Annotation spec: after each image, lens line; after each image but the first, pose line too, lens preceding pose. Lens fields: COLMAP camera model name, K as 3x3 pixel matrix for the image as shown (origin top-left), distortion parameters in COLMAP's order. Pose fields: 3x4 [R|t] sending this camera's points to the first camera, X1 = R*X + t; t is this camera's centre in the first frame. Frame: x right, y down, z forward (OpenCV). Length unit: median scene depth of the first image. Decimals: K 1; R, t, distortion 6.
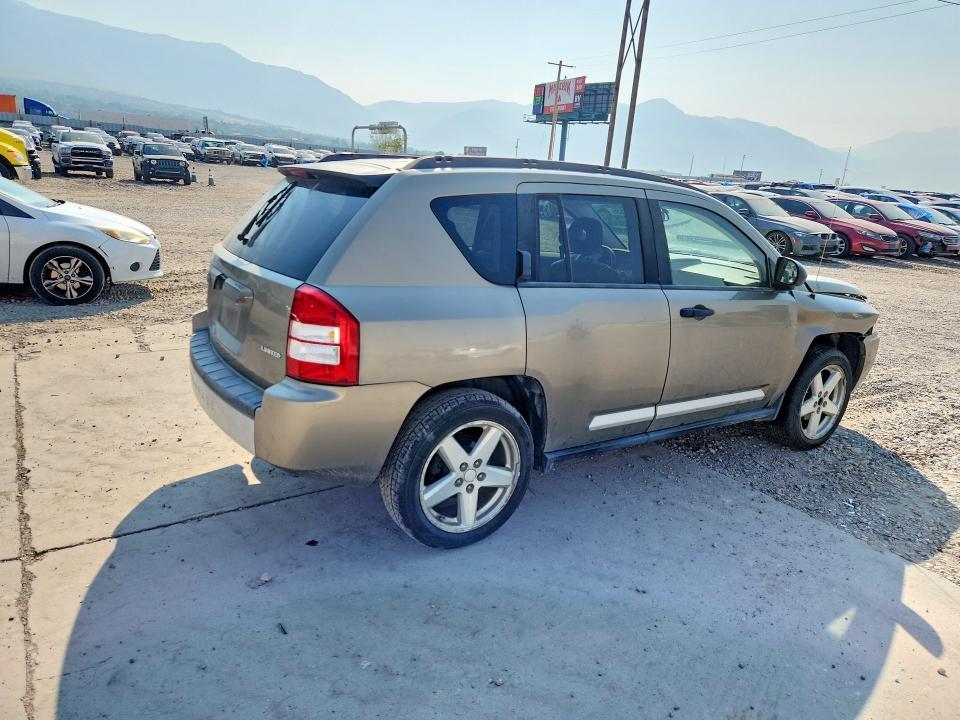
lens RADIAL K [[635.6, 0, 480.0], [0, 635.6, 360.0], [0, 0, 1]] dist [-0.000263, 0.000046]
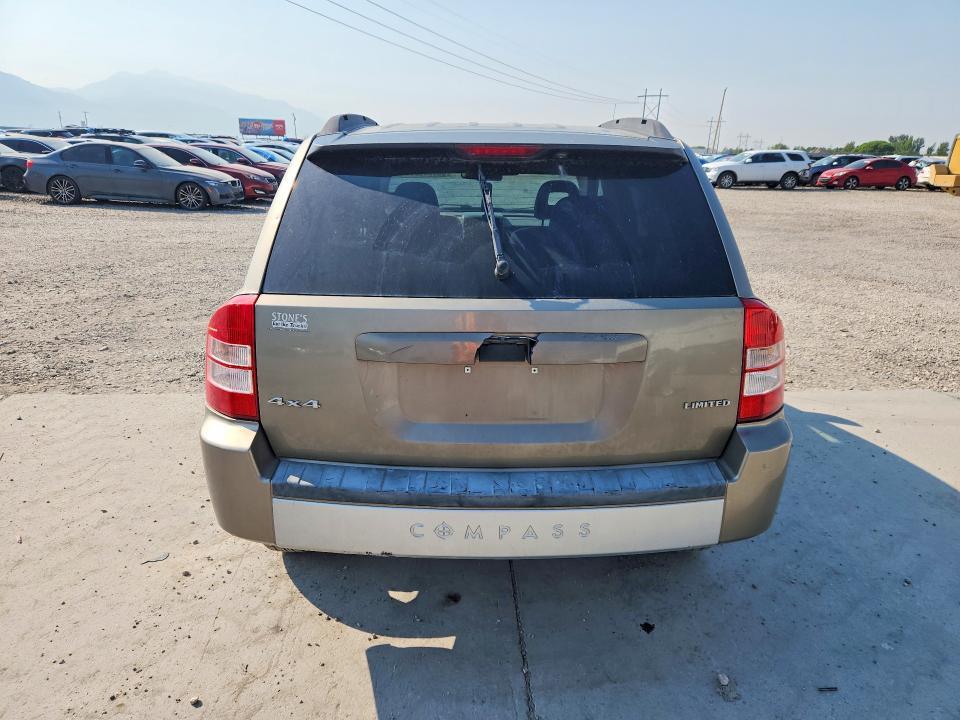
lens RADIAL K [[635.6, 0, 480.0], [0, 635.6, 360.0], [0, 0, 1]] dist [-0.000263, 0.000046]
pose [[0.539945, -0.308858, 0.782986, -0.714958], [0.245204, 0.947613, 0.204705, -0.196679], [-0.805192, 0.081462, 0.587392, 0.532565]]
